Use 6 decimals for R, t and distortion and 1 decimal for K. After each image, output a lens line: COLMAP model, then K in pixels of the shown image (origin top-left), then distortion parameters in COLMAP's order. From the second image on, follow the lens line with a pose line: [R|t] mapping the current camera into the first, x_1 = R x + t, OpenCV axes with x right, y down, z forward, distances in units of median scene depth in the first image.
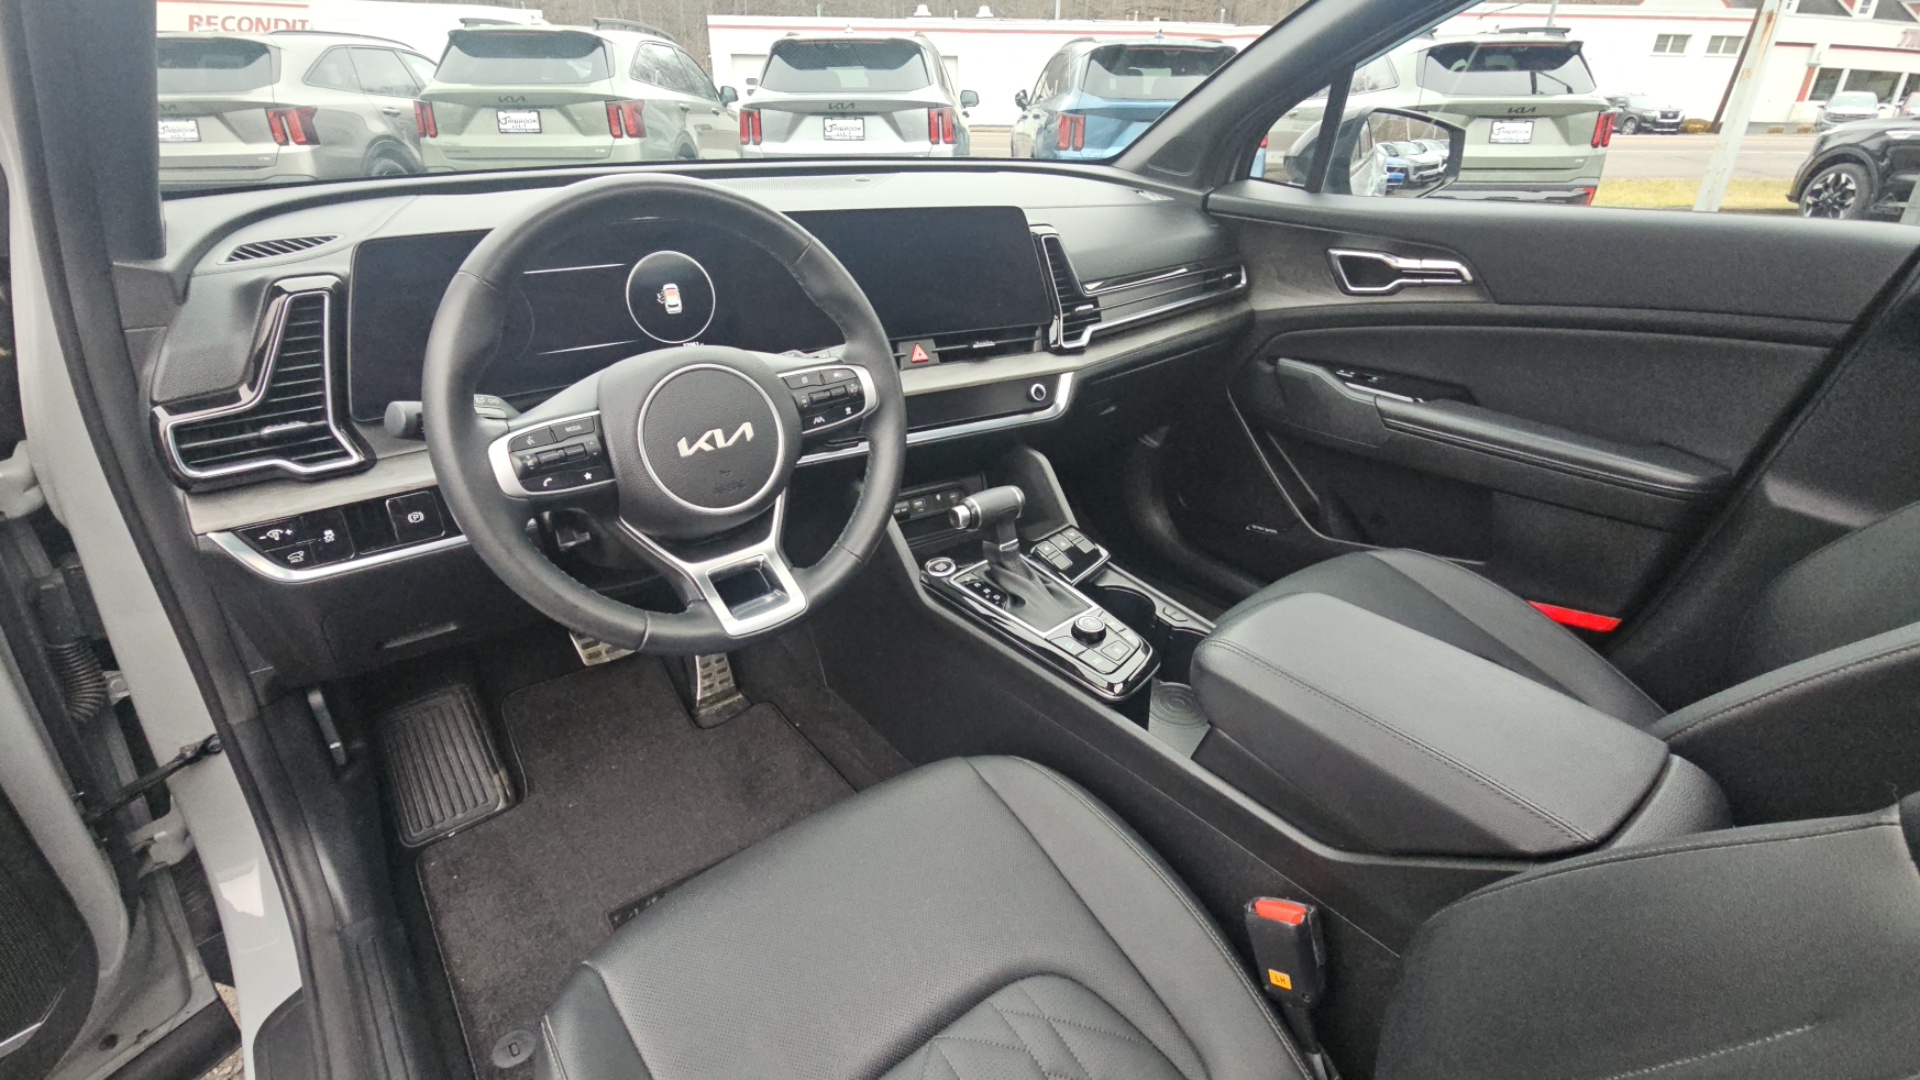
lens RADIAL K [[857.7, 0, 955.2], [0, 857.7, 550.3], [0, 0, 1]] dist [0.014801, -0.008979]
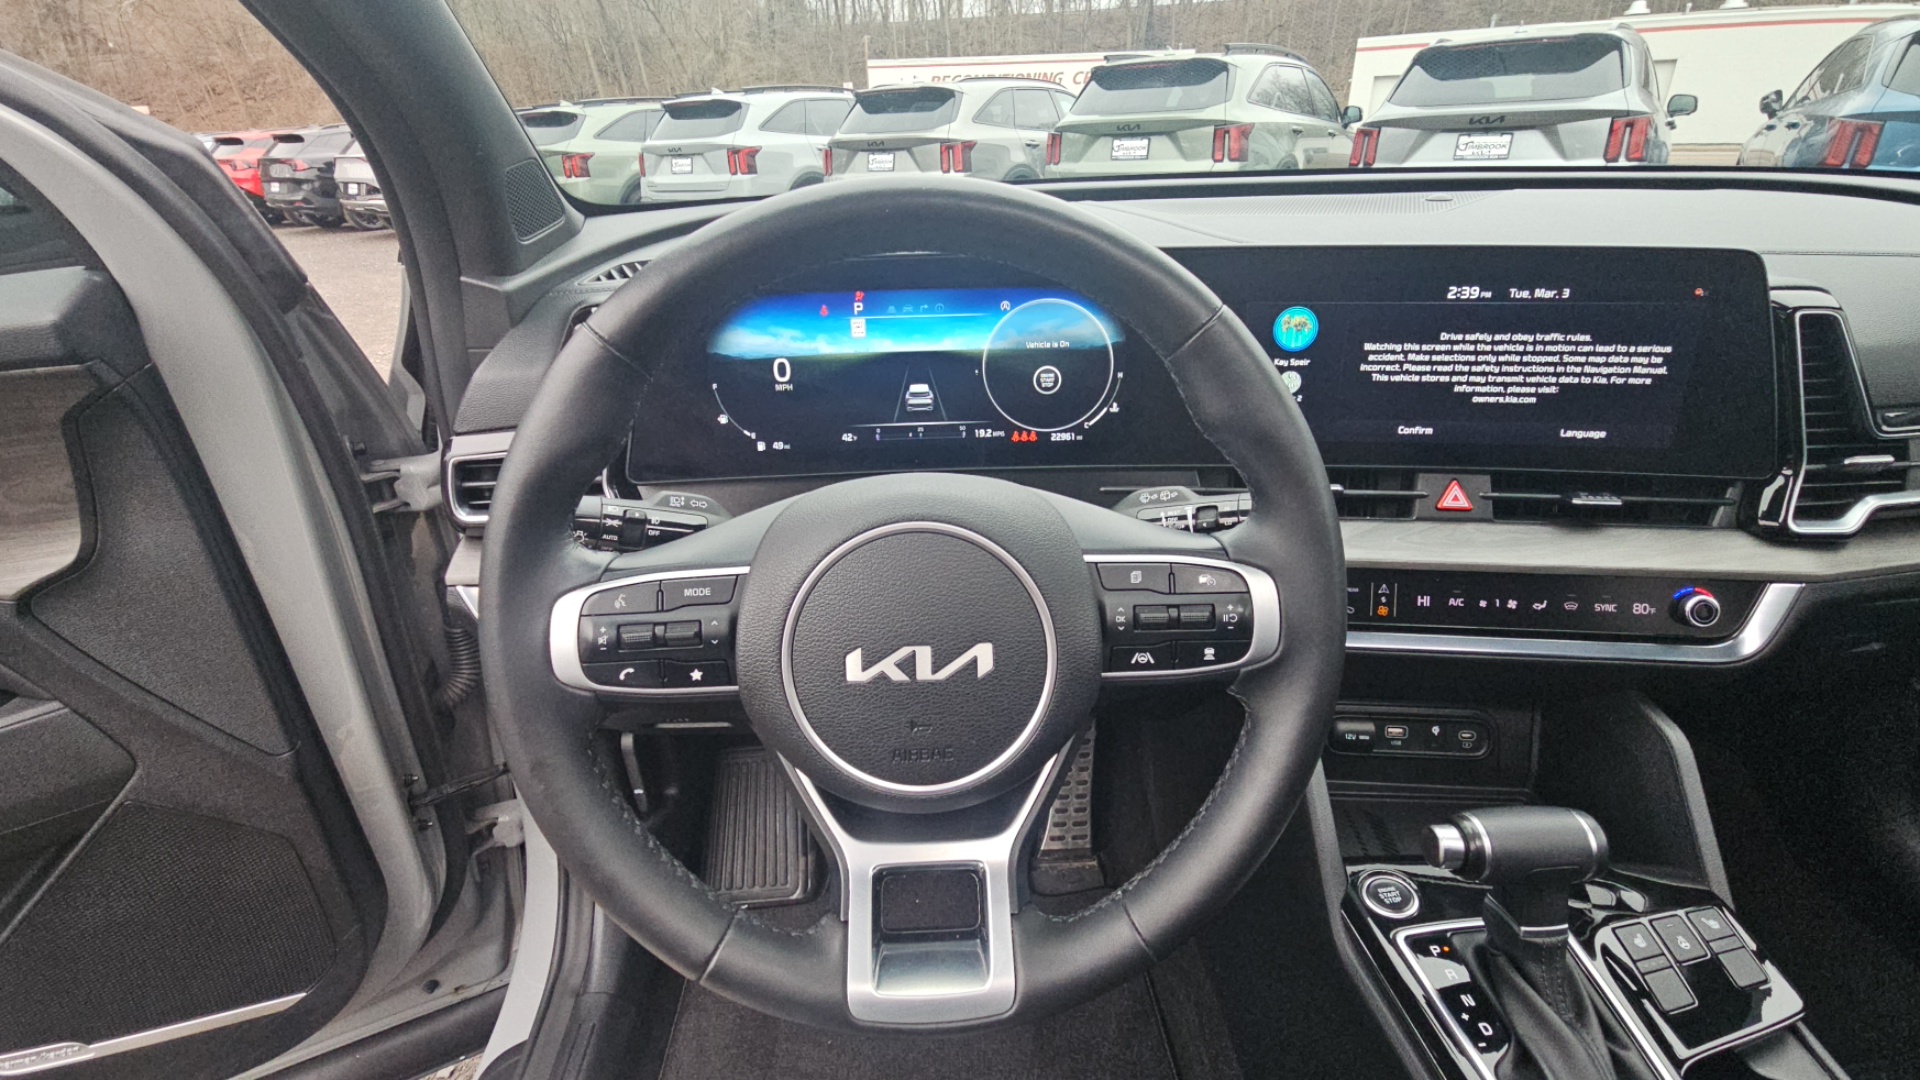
lens RADIAL K [[857.7, 0, 956.0], [0, 857.7, 538.6], [0, 0, 1]] dist [0.014801, -0.008979]
pose [[0.806764, 0.226039, -0.545929, 0.007964], [-0.246181, 0.968510, 0.037205, -0.119325], [0.537147, 0.104381, 0.837005, 0.288958]]
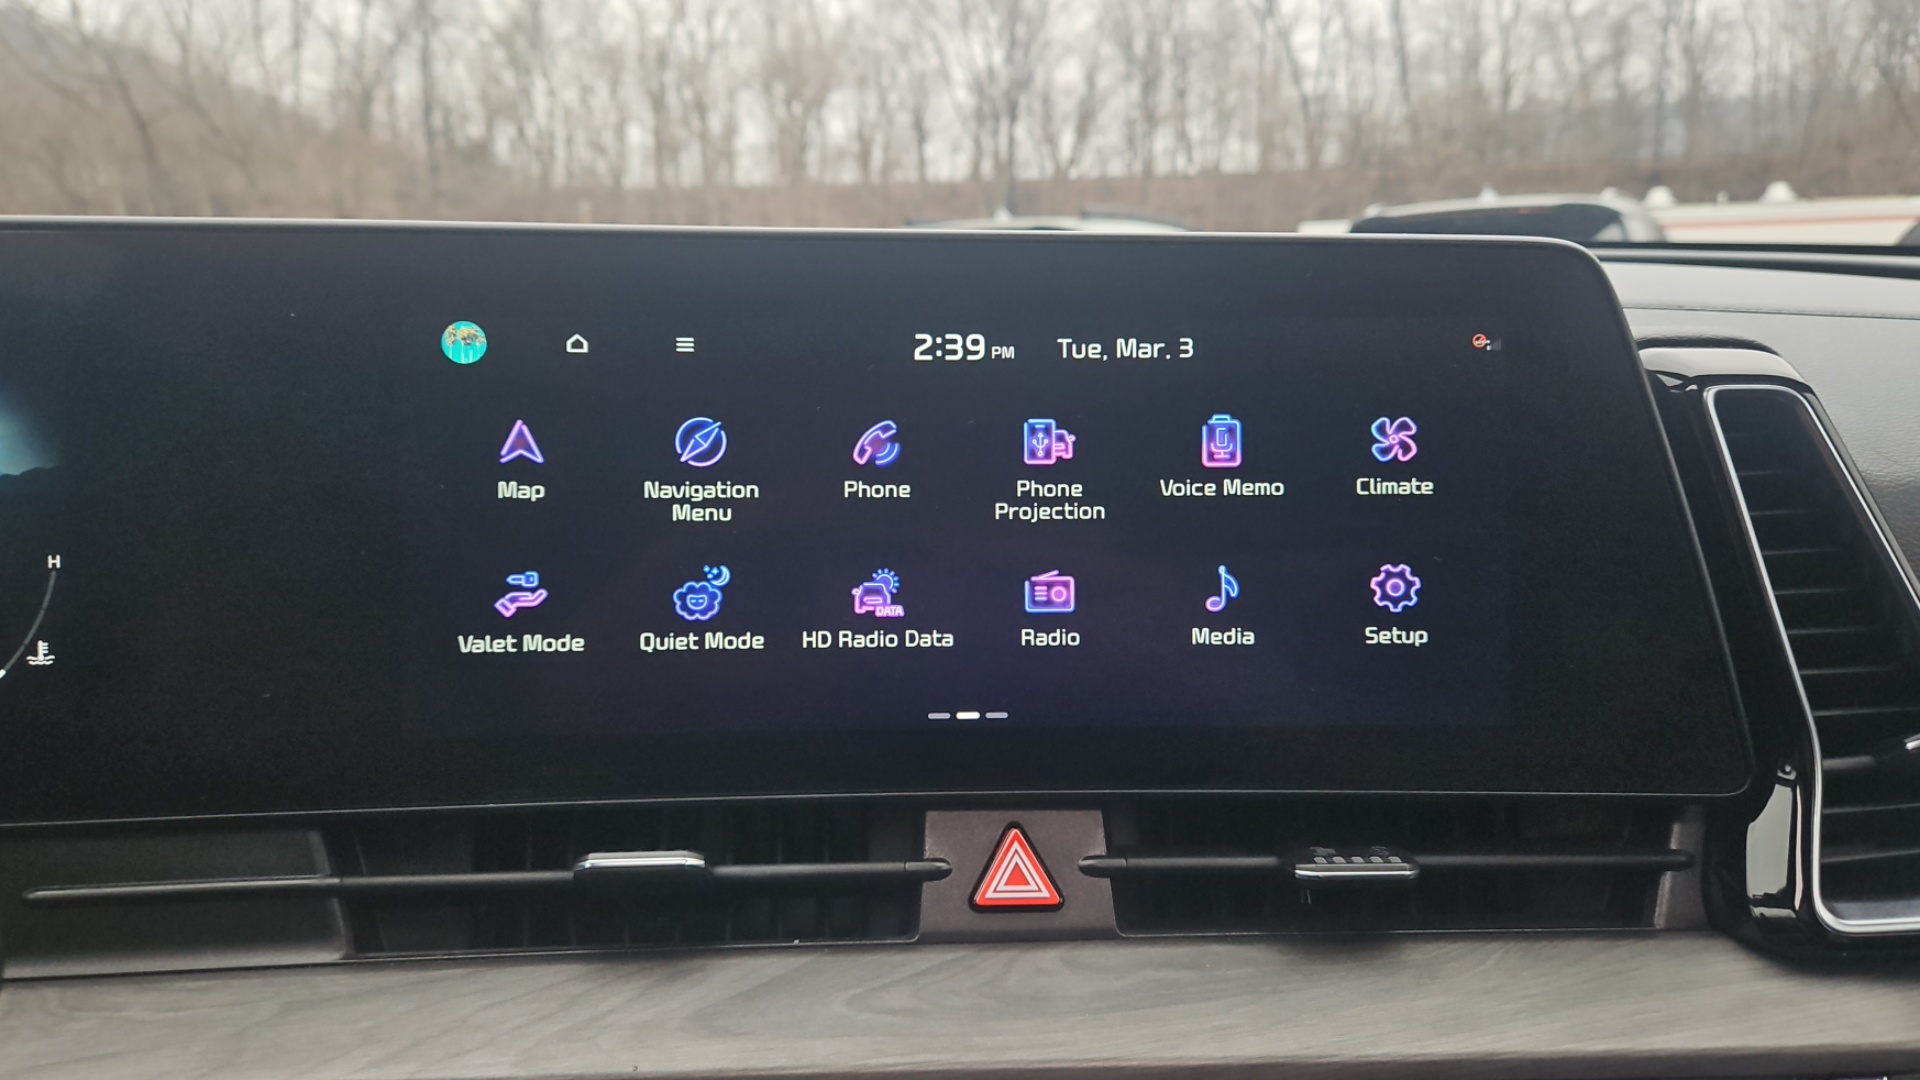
lens RADIAL K [[1430.8, 0, 959.9], [0, 1430.8, 555.6], [0, 0, 1]] dist [0.056005, -0.057494]
pose [[0.888036, 0.051157, -0.456919, 0.088582], [-0.198523, 0.939040, -0.280699, -0.169067], [0.414706, 0.339980, 0.844057, 0.562416]]
